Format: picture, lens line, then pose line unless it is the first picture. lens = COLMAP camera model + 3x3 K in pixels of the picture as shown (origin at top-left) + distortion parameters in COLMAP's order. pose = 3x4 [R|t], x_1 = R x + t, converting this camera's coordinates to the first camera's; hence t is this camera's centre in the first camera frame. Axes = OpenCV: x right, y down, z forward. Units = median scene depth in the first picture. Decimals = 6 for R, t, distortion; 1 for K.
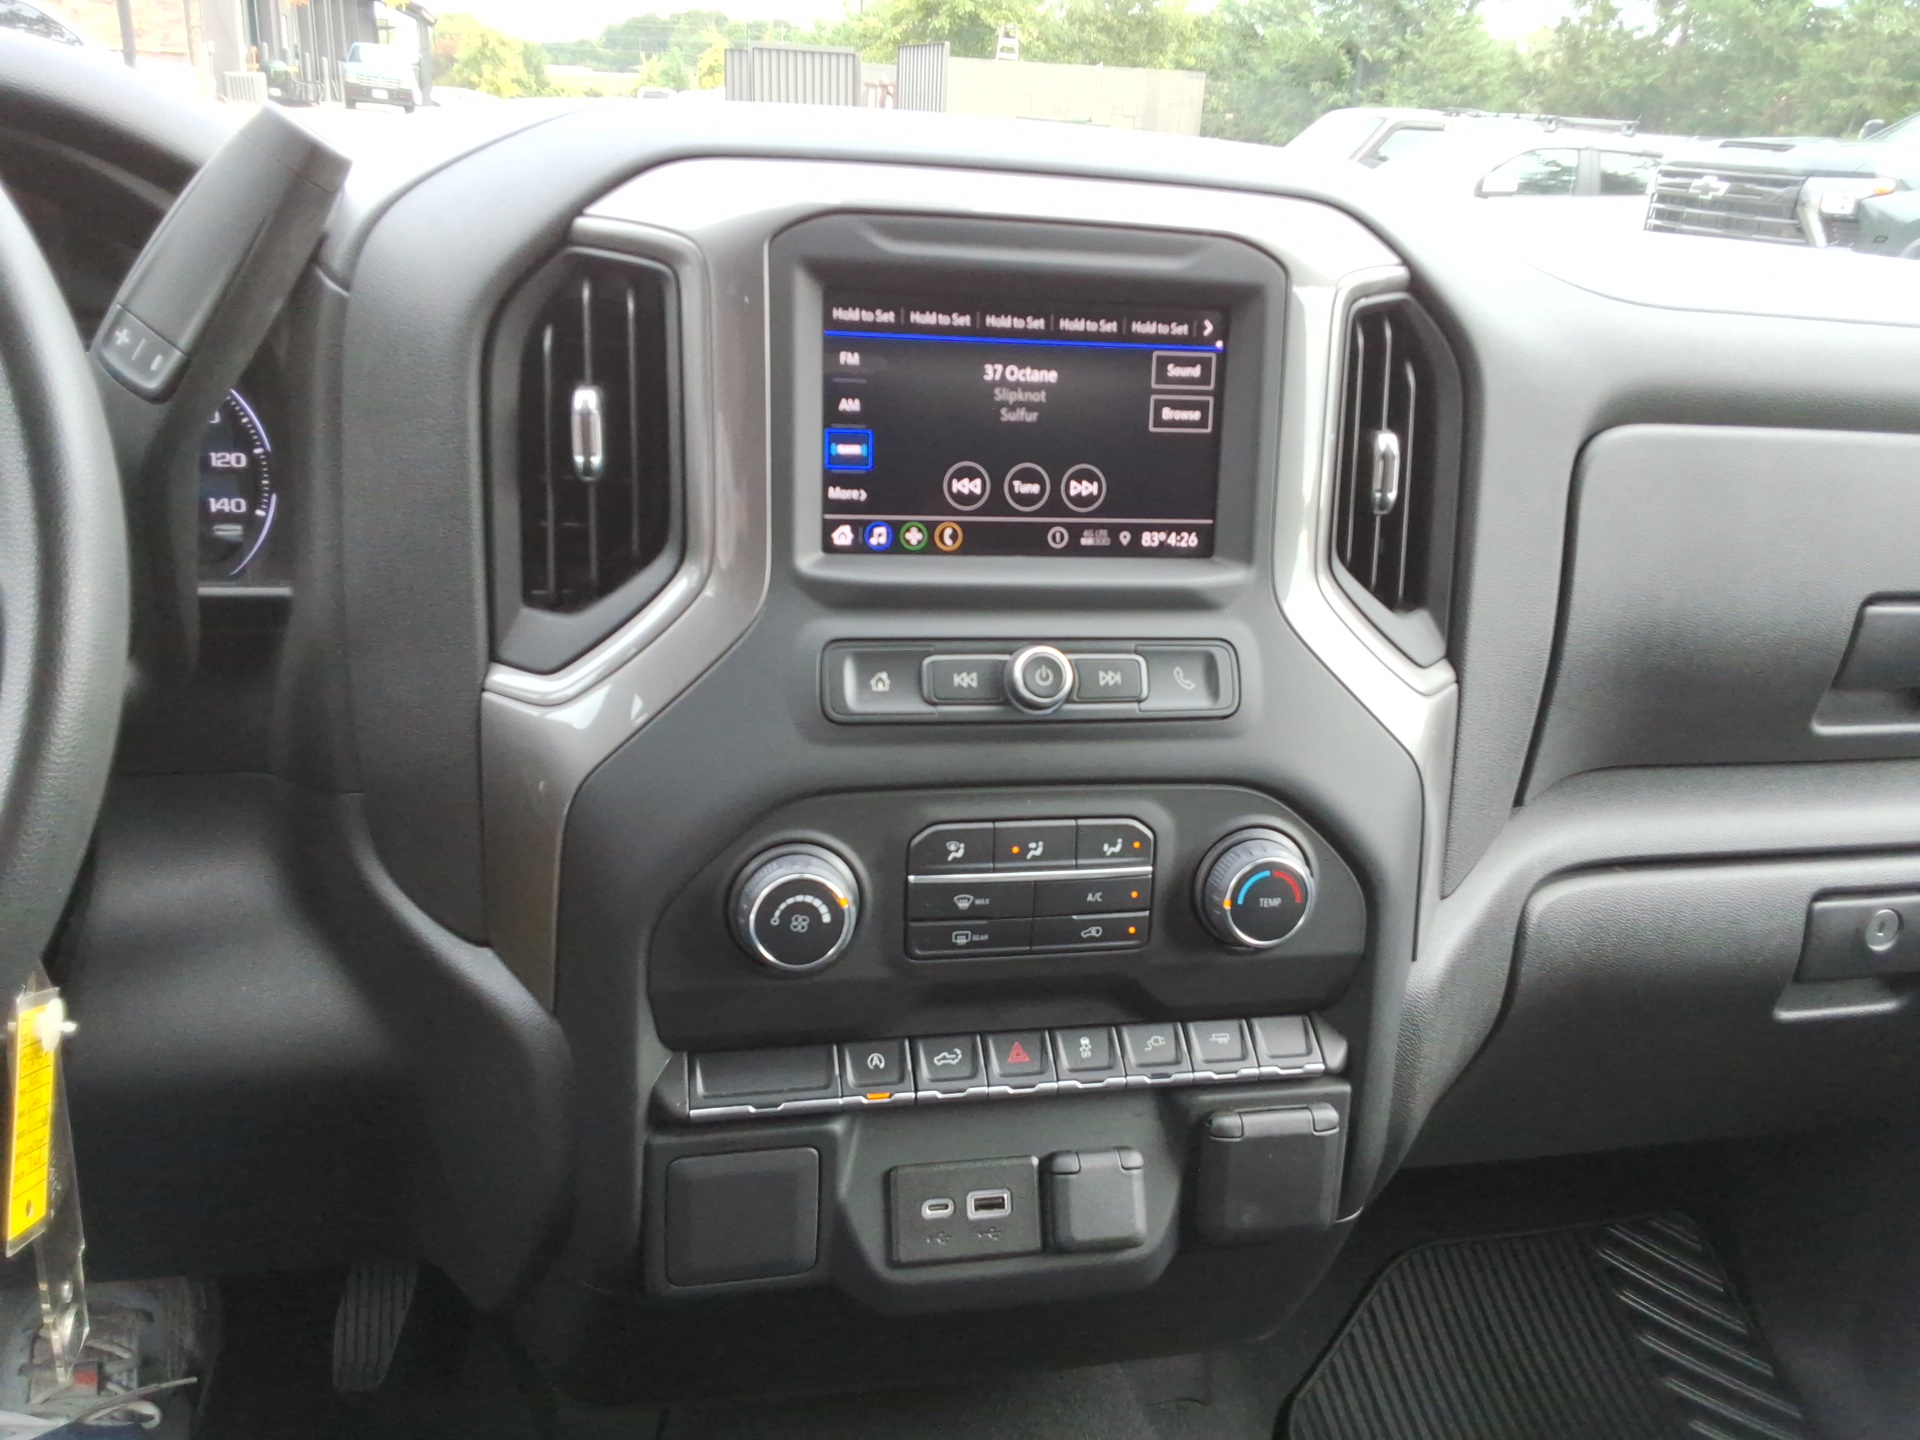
lens RADIAL K [[1541.9, 0, 984.7], [0, 1541.9, 703.0], [0, 0, 1]] dist [0.095342, -0.148472]
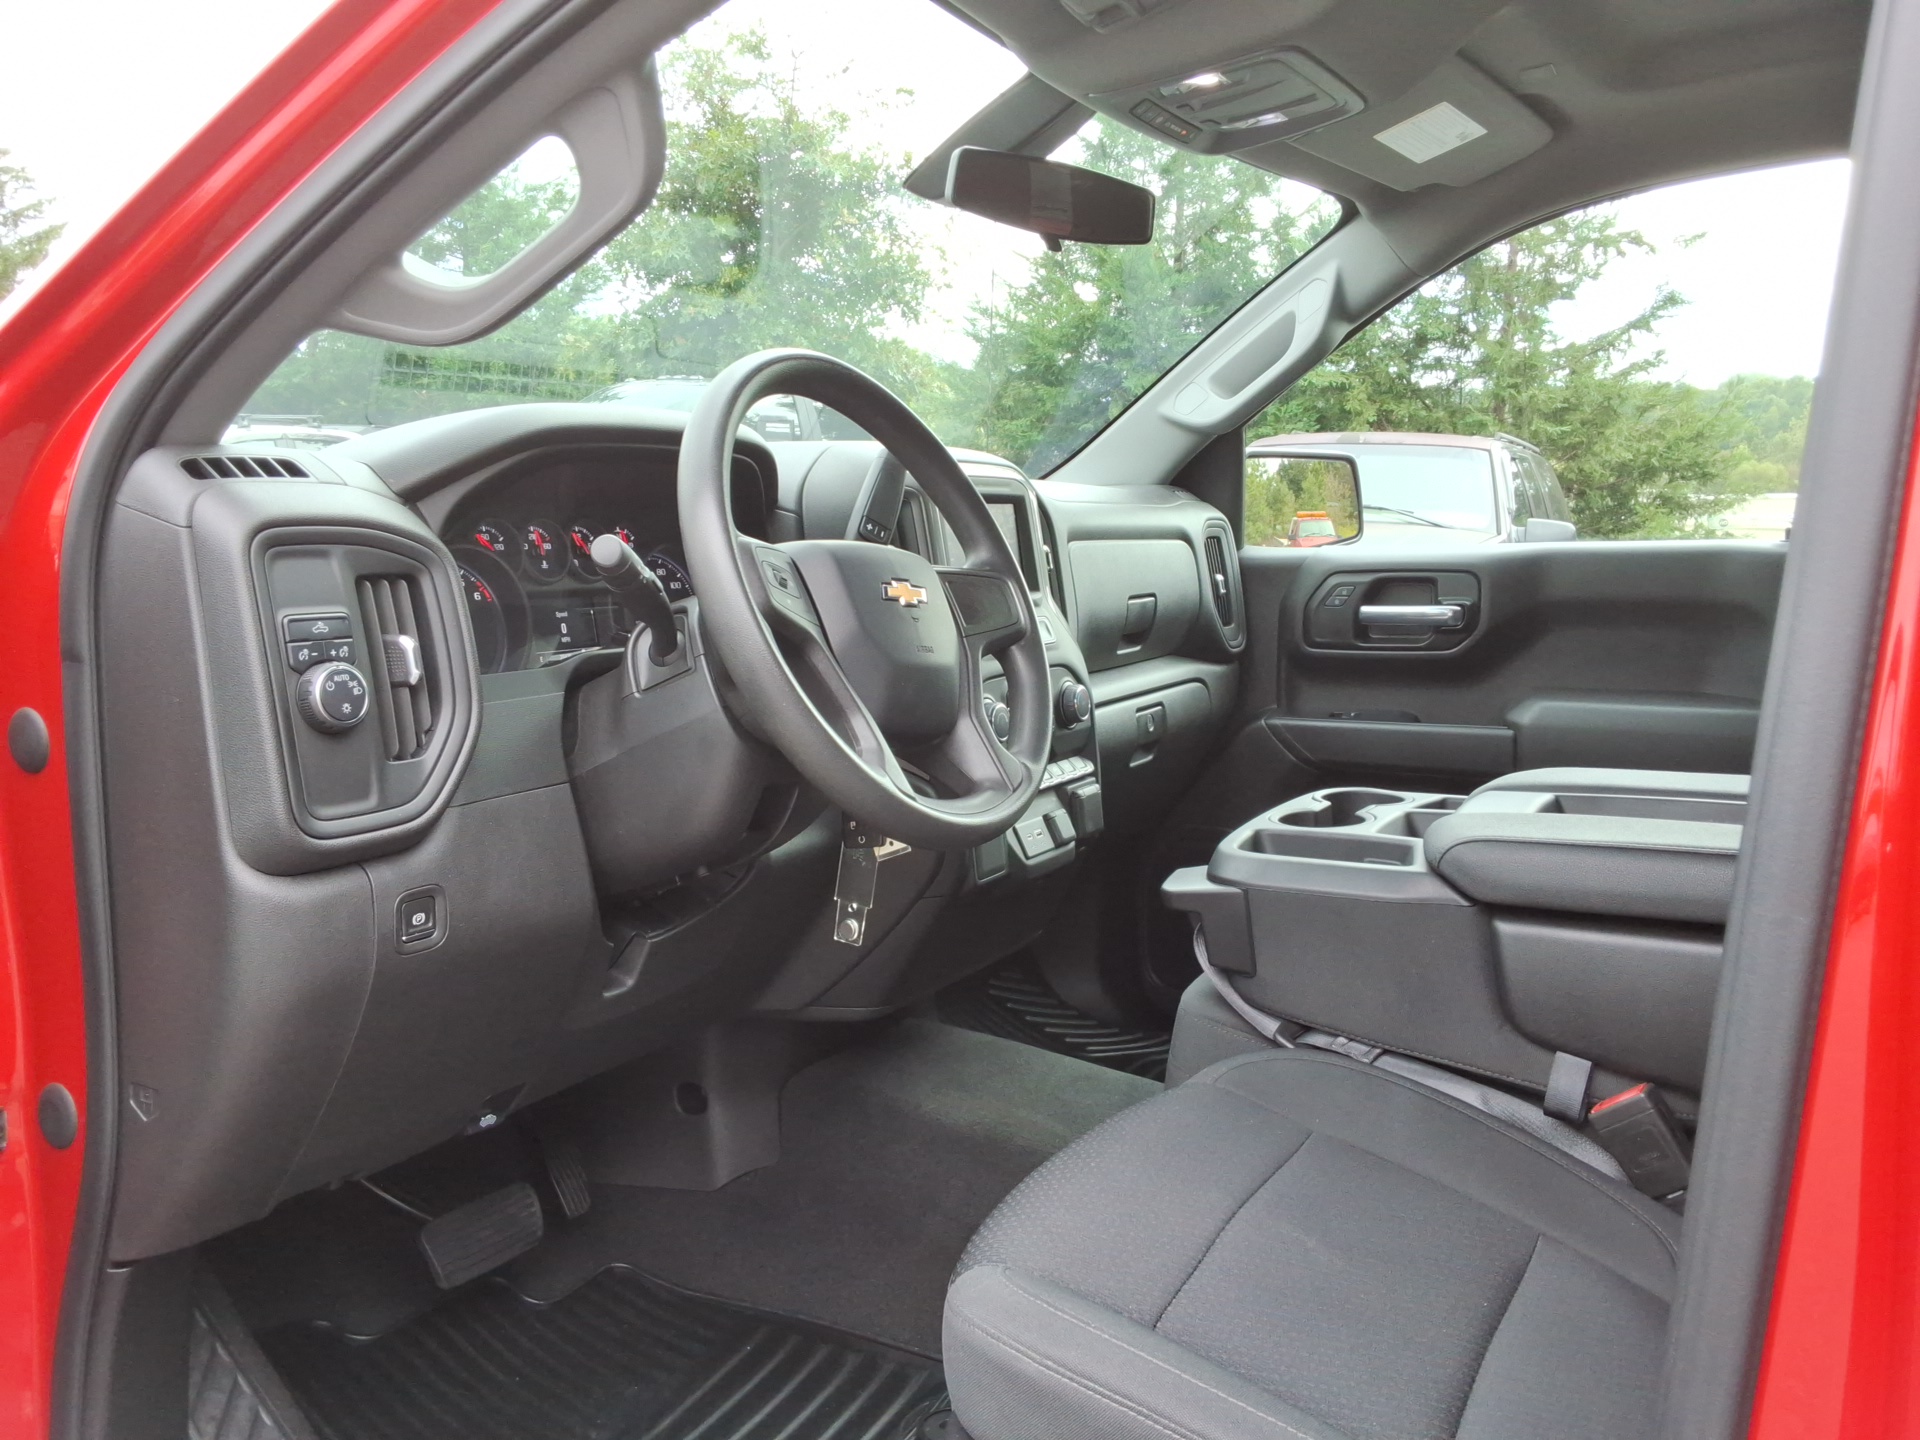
lens RADIAL K [[1541.9, 0, 968.6], [0, 1541.9, 713.2], [0, 0, 1]] dist [0.095342, -0.148472]
pose [[0.682140, -0.161023, 0.713271, -1.937787], [0.276256, 0.959910, -0.047496, 0.219105], [-0.677028, 0.229444, 0.699277, -0.804178]]
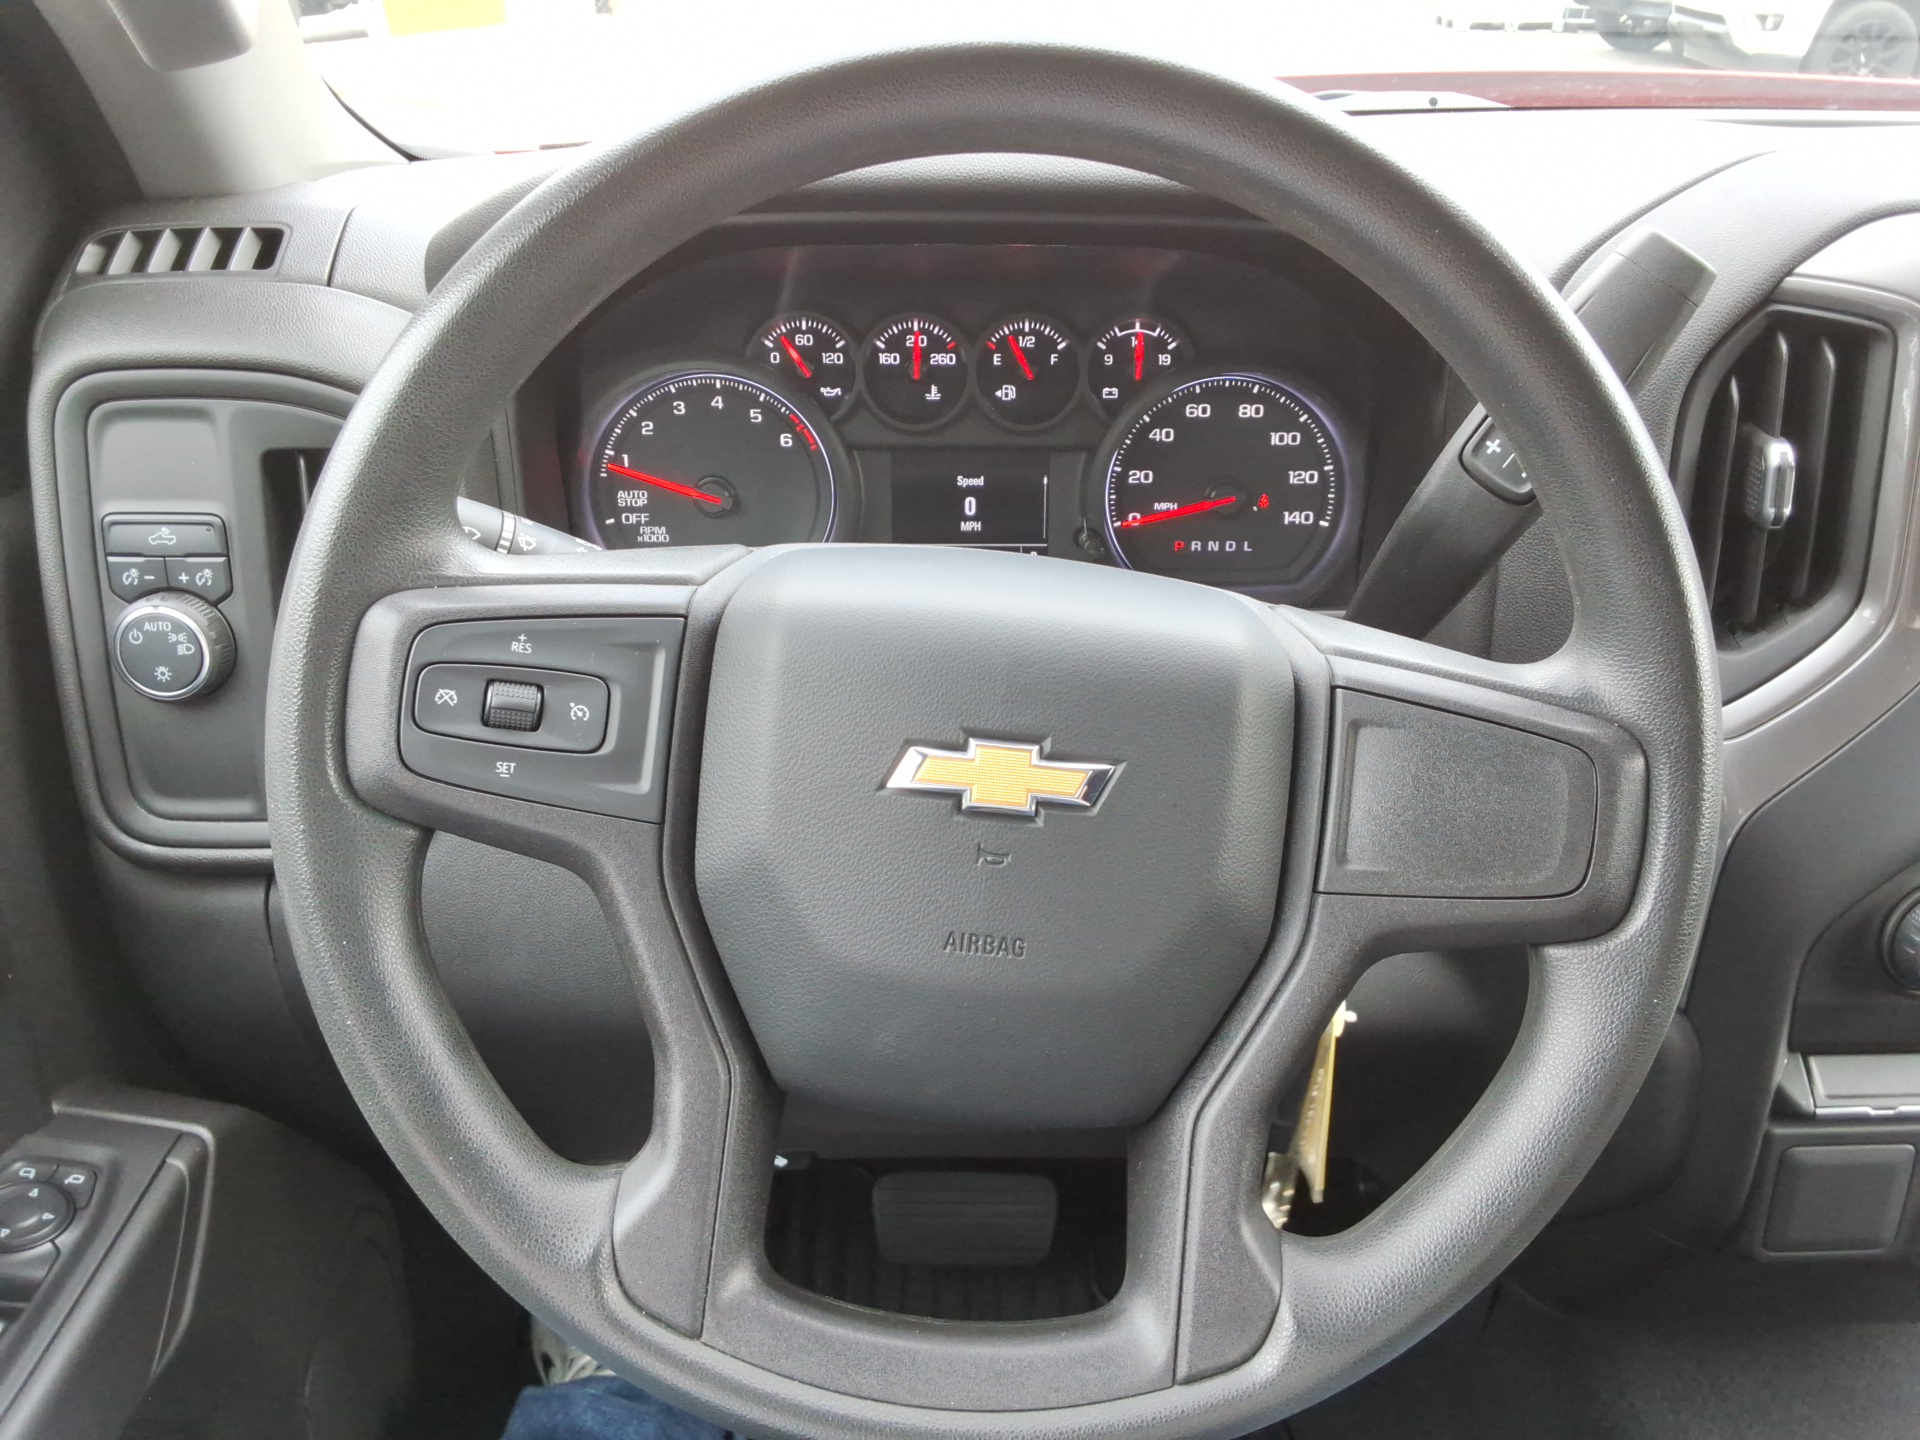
lens RADIAL K [[1541.9, 0, 980.5], [0, 1541.9, 705.2], [0, 0, 1]] dist [0.095342, -0.148472]
pose [[0.977288, 0.034025, -0.209167, -0.517519], [-0.007305, 0.991848, 0.127215, -0.146002], [0.211791, -0.122797, 0.969570, -0.144030]]
